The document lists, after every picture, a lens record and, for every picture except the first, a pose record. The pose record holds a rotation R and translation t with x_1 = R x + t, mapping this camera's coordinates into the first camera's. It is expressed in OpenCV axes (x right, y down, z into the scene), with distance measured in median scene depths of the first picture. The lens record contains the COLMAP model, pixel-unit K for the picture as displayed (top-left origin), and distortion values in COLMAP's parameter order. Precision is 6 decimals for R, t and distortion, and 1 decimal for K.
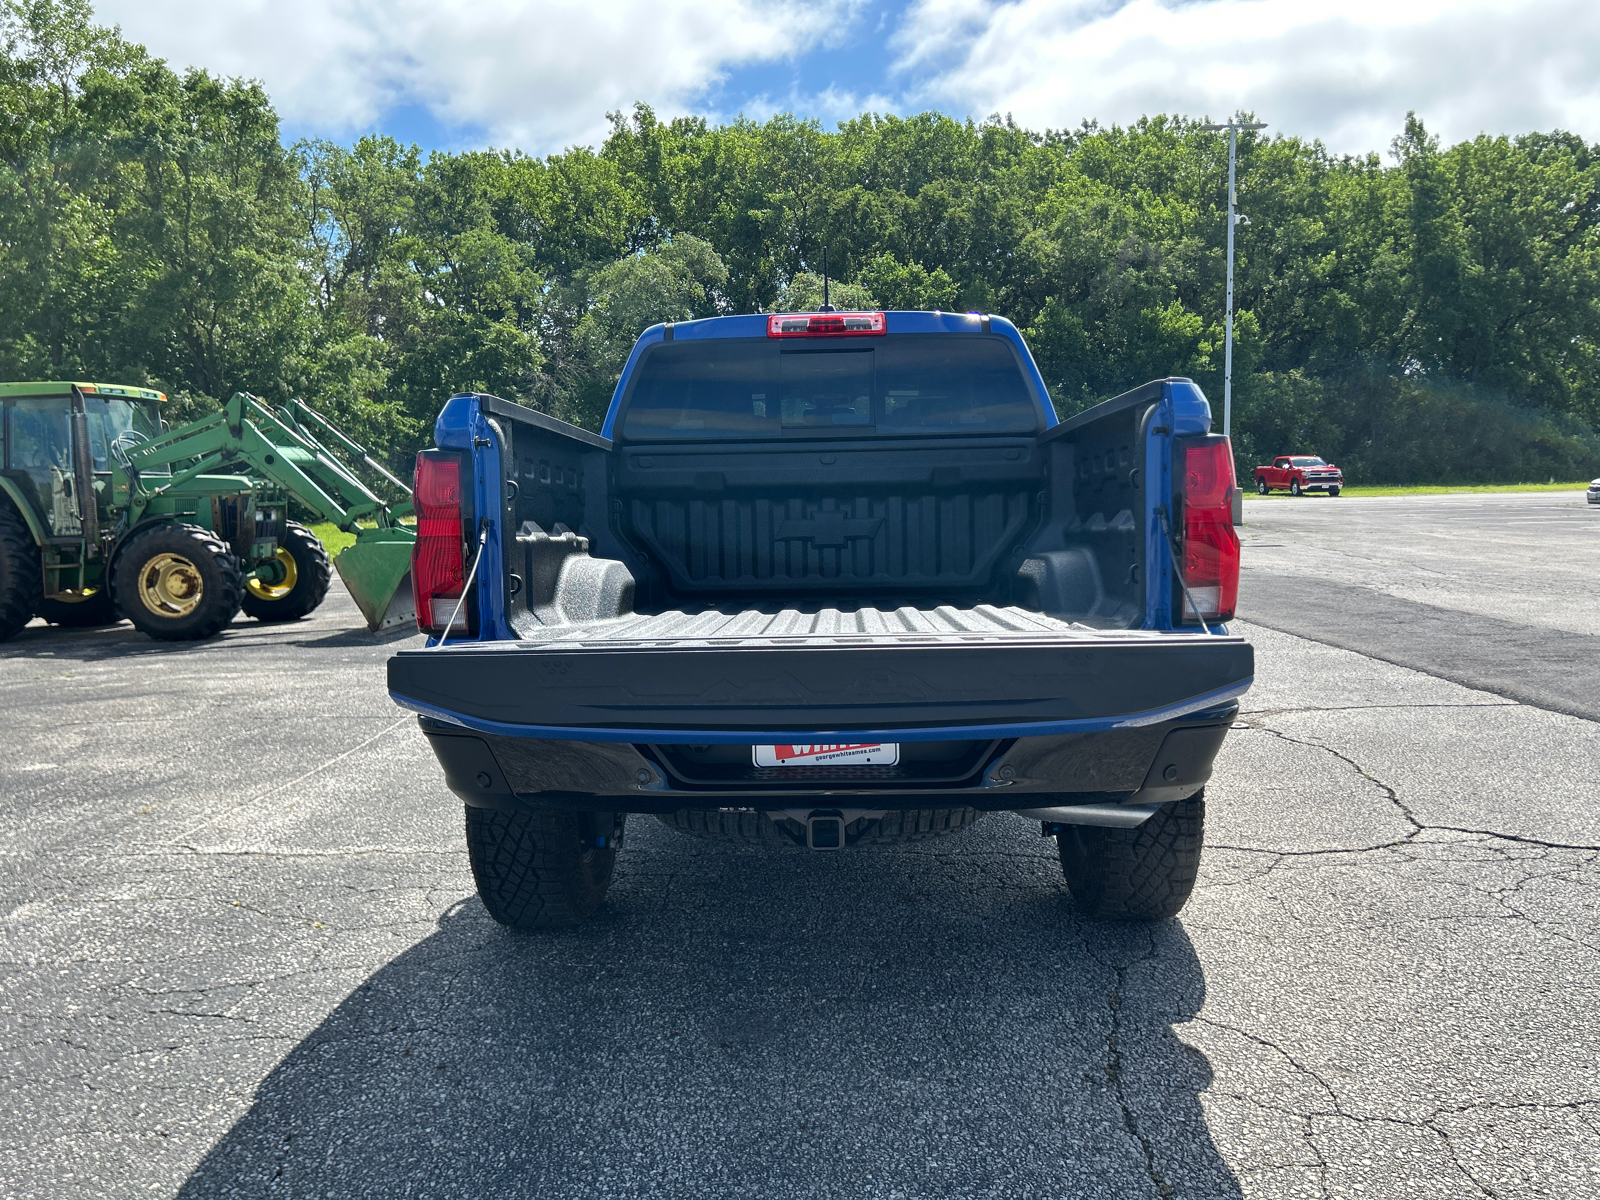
lens RADIAL K [[1207.2, 0, 815.6], [0, 1207.2, 611.1], [0, 0, 1]] dist [0.042417, -0.047831]
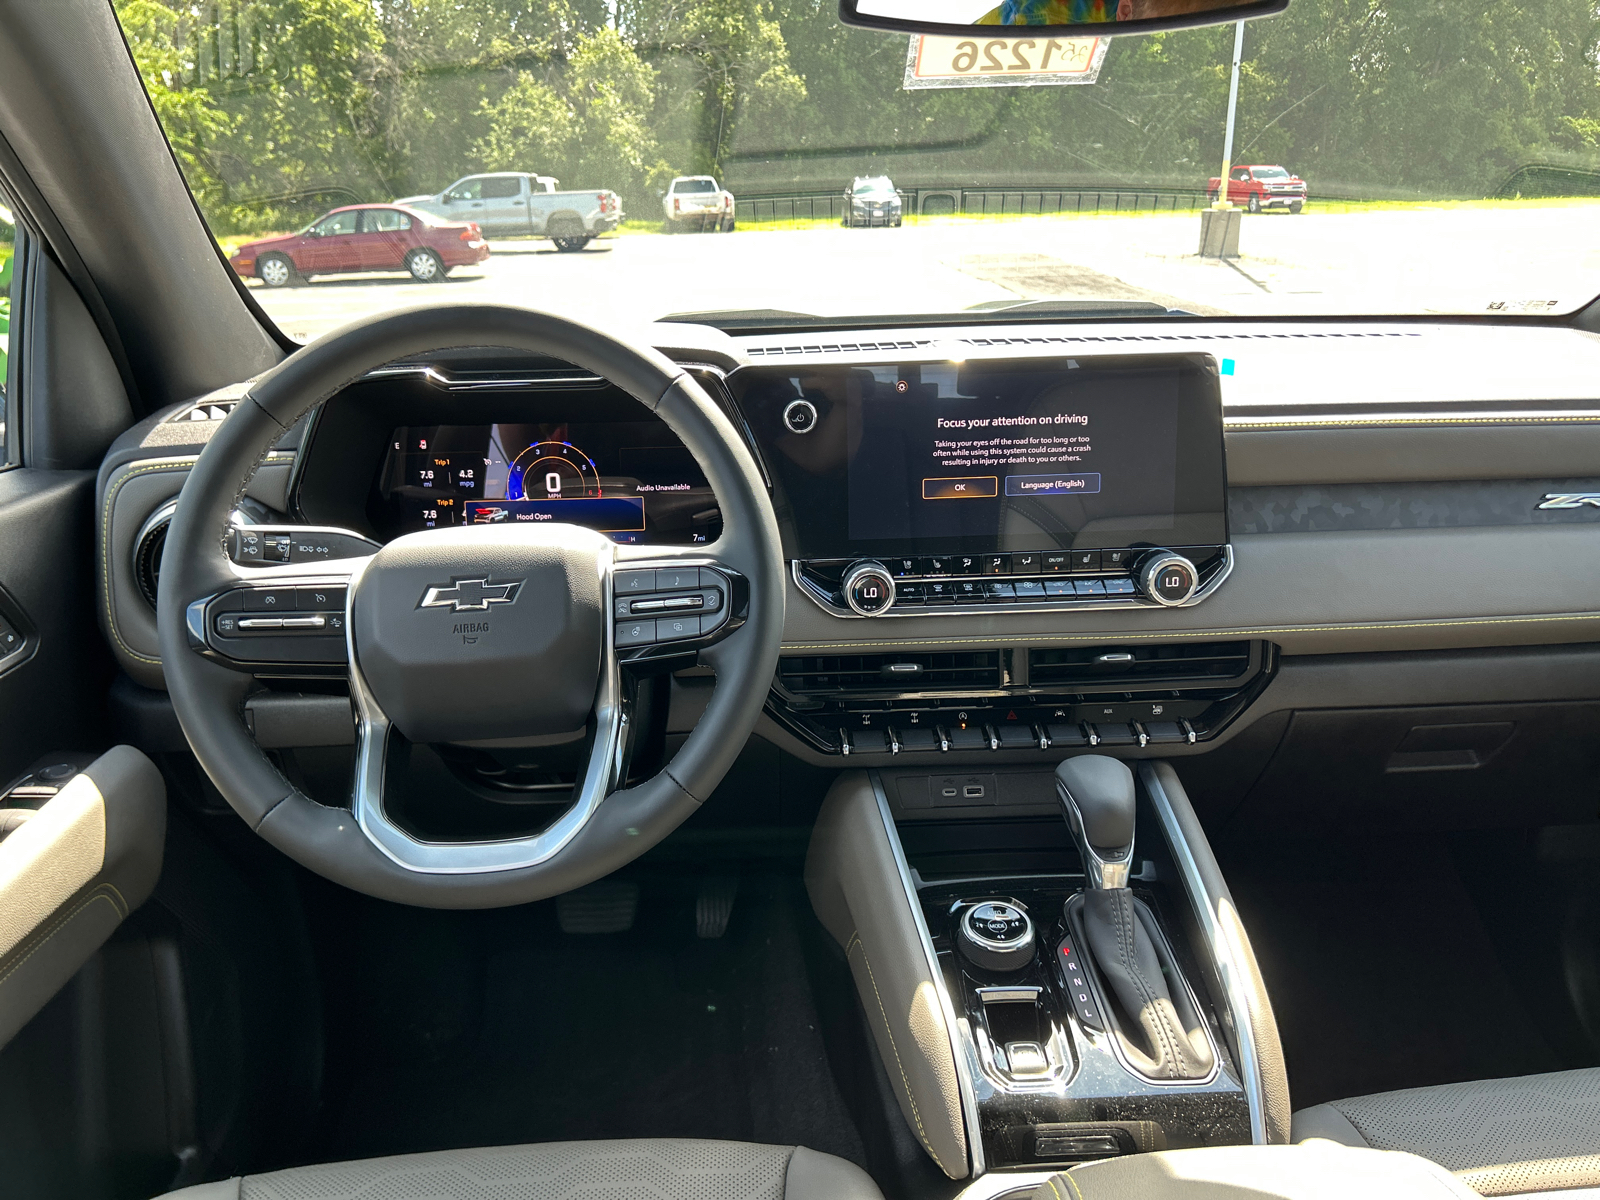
lens RADIAL K [[1207.2, 0, 805.4], [0, 1207.2, 604.1], [0, 0, 1]] dist [0.042417, -0.047831]
pose [[0.997588, -0.019161, 0.066716, 0.001521], [0.003998, 0.975410, 0.220363, -0.014728], [-0.069298, -0.219565, 0.973134, 0.103516]]
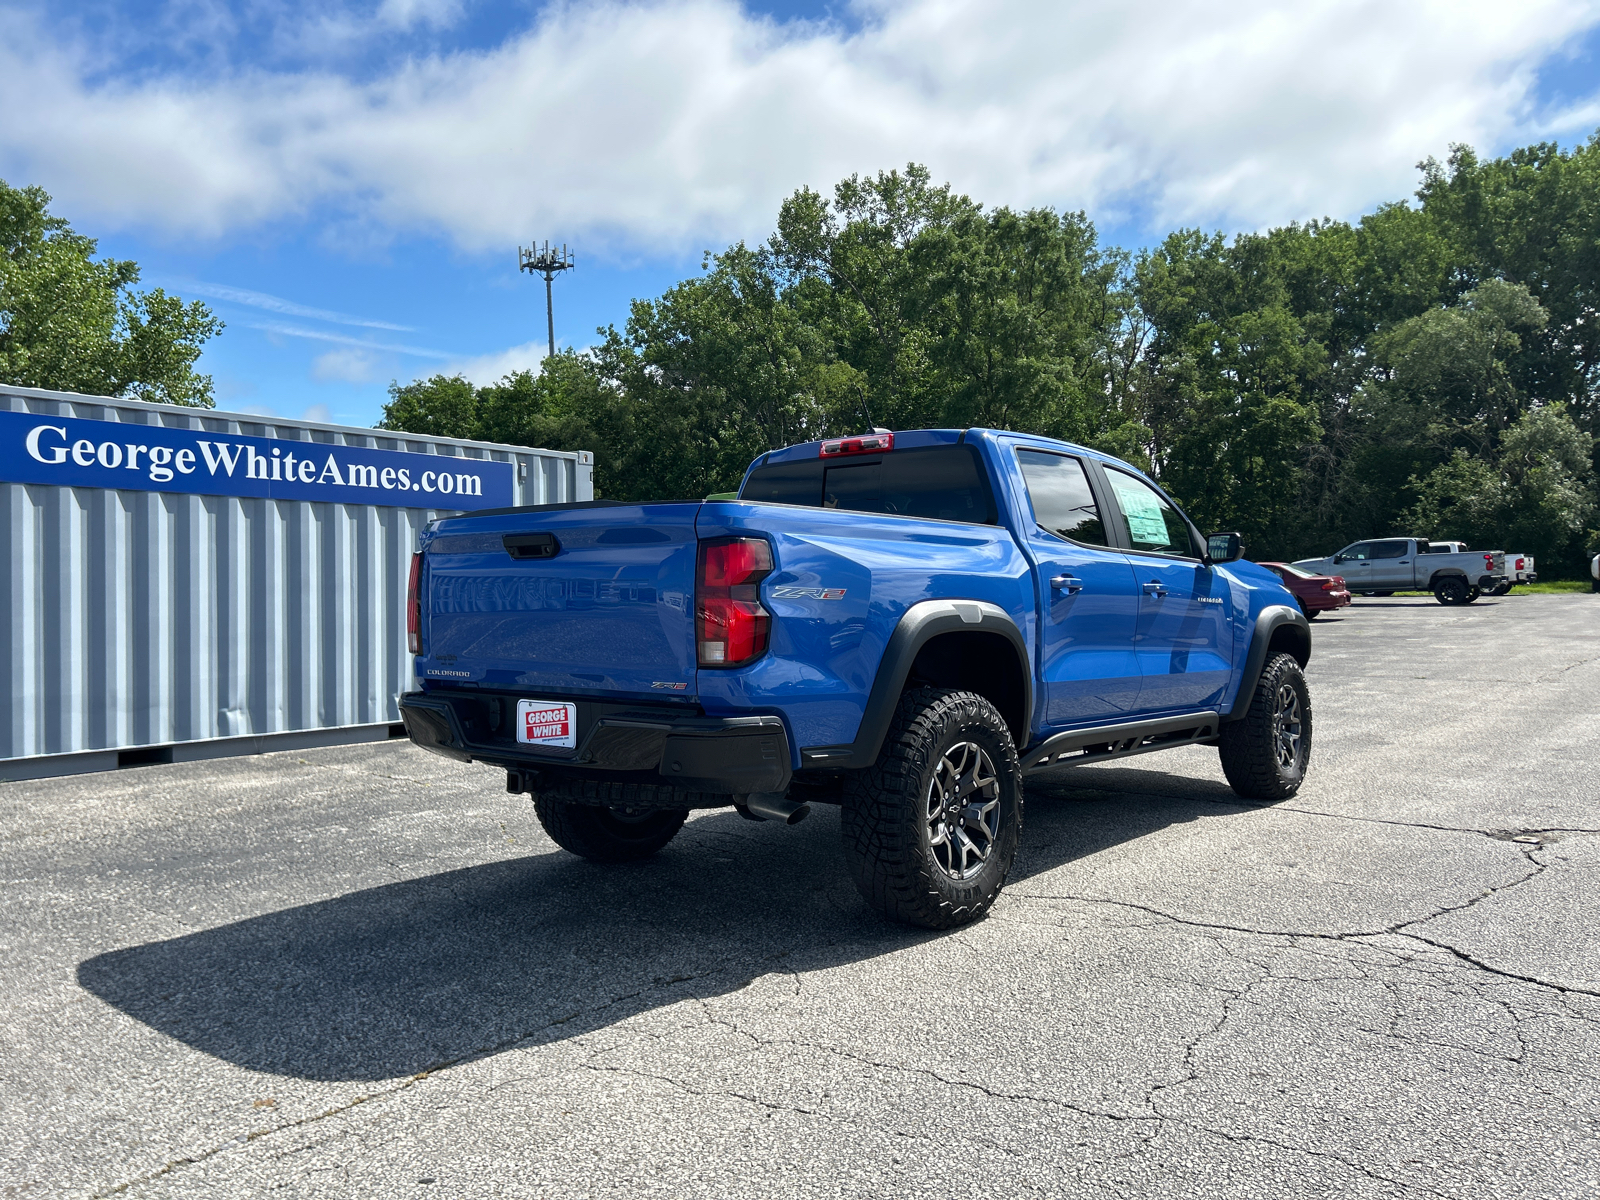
lens RADIAL K [[1207.2, 0, 791.0], [0, 1207.2, 609.4], [0, 0, 1]] dist [0.042417, -0.047831]
pose [[0.778192, 0.020701, -0.627685, 0.068352], [-0.060636, 0.997264, -0.042286, -0.000208], [0.625093, 0.070967, 0.777318, -0.003209]]
